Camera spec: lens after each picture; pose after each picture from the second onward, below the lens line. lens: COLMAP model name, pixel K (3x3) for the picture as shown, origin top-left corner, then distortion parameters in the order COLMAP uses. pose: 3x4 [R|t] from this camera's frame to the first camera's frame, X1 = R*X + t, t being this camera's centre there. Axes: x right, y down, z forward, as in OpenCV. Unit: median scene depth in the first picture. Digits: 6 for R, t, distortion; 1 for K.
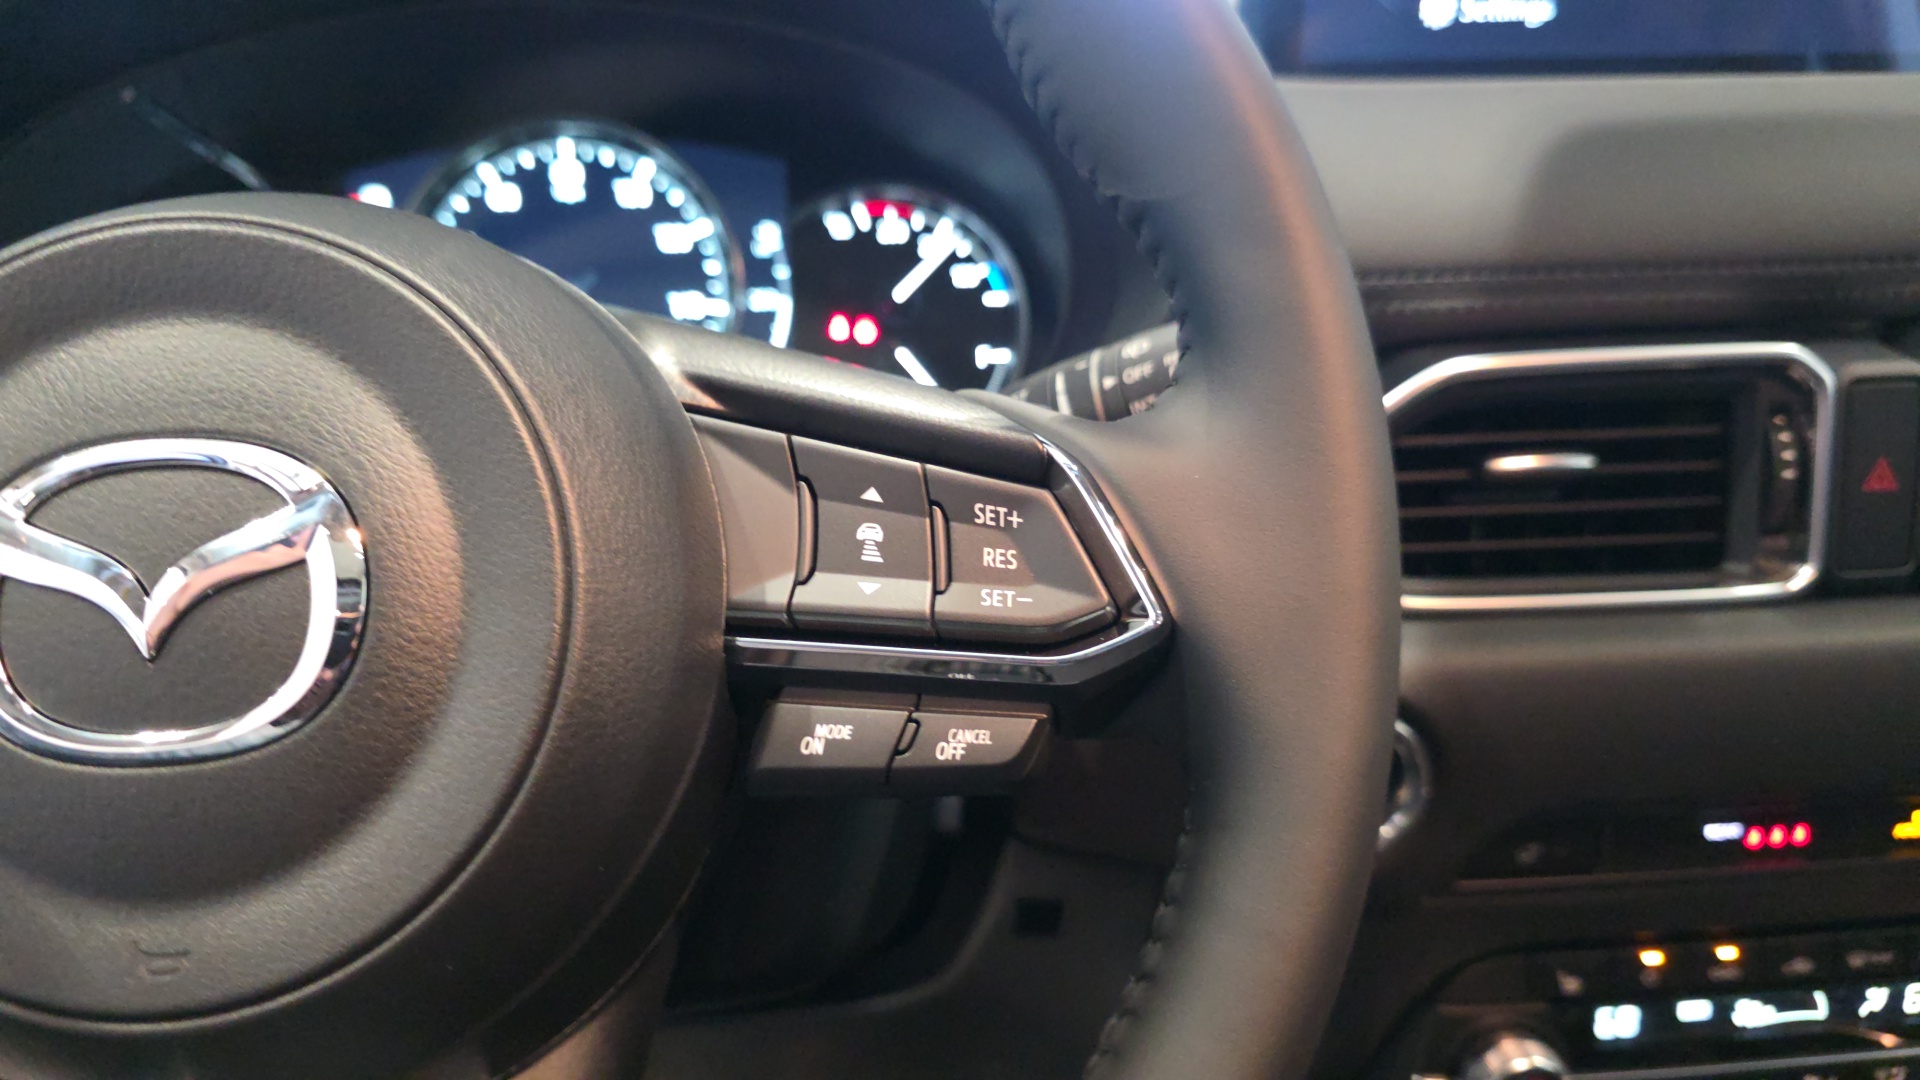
lens RADIAL K [[1289.4, 0, 935.1], [0, 1289.4, 572.7], [0, 0, 1]] dist [0.062302, -0.060229]
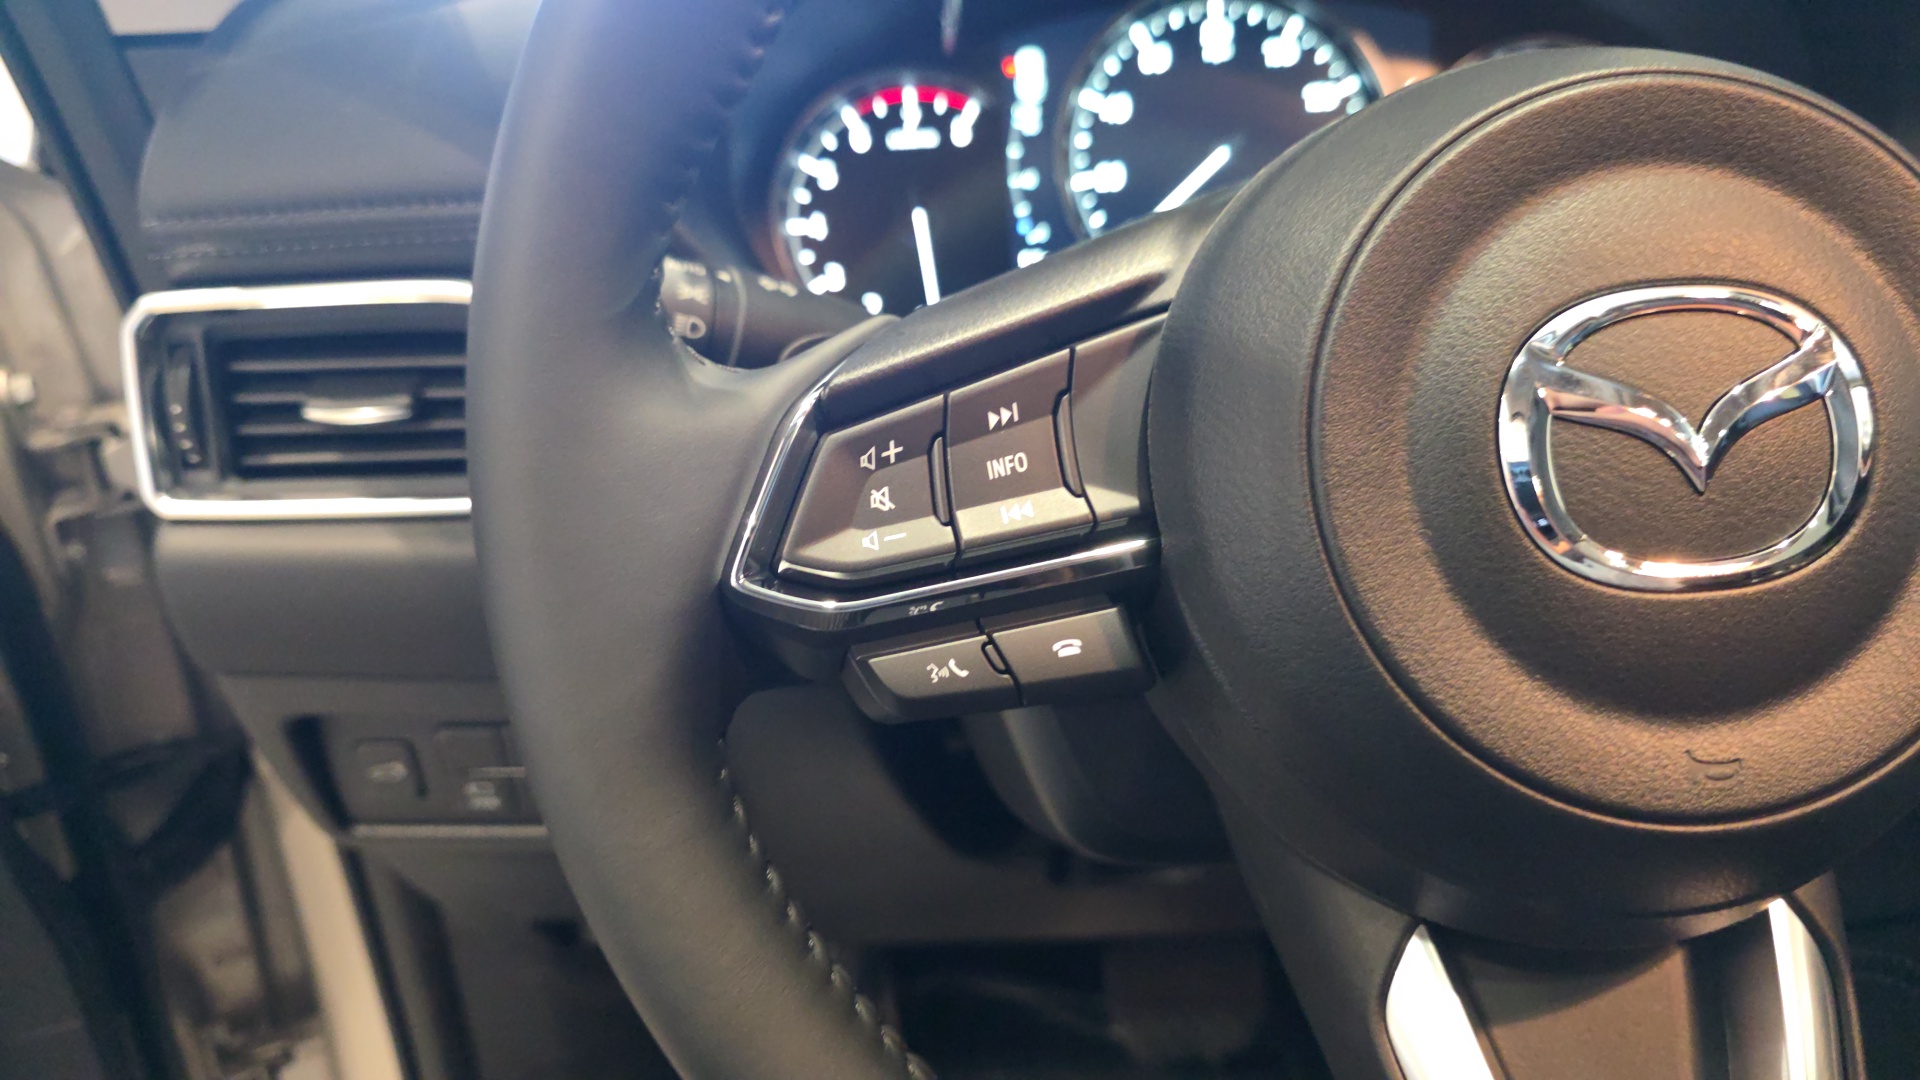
lens RADIAL K [[1289.4, 0, 884.6], [0, 1289.4, 538.5], [0, 0, 1]] dist [0.062302, -0.060229]
pose [[0.999883, -0.007454, -0.013331, -0.528962], [0.008365, 0.997539, 0.069616, 0.010288], [0.012780, -0.069720, 0.997485, -0.033792]]
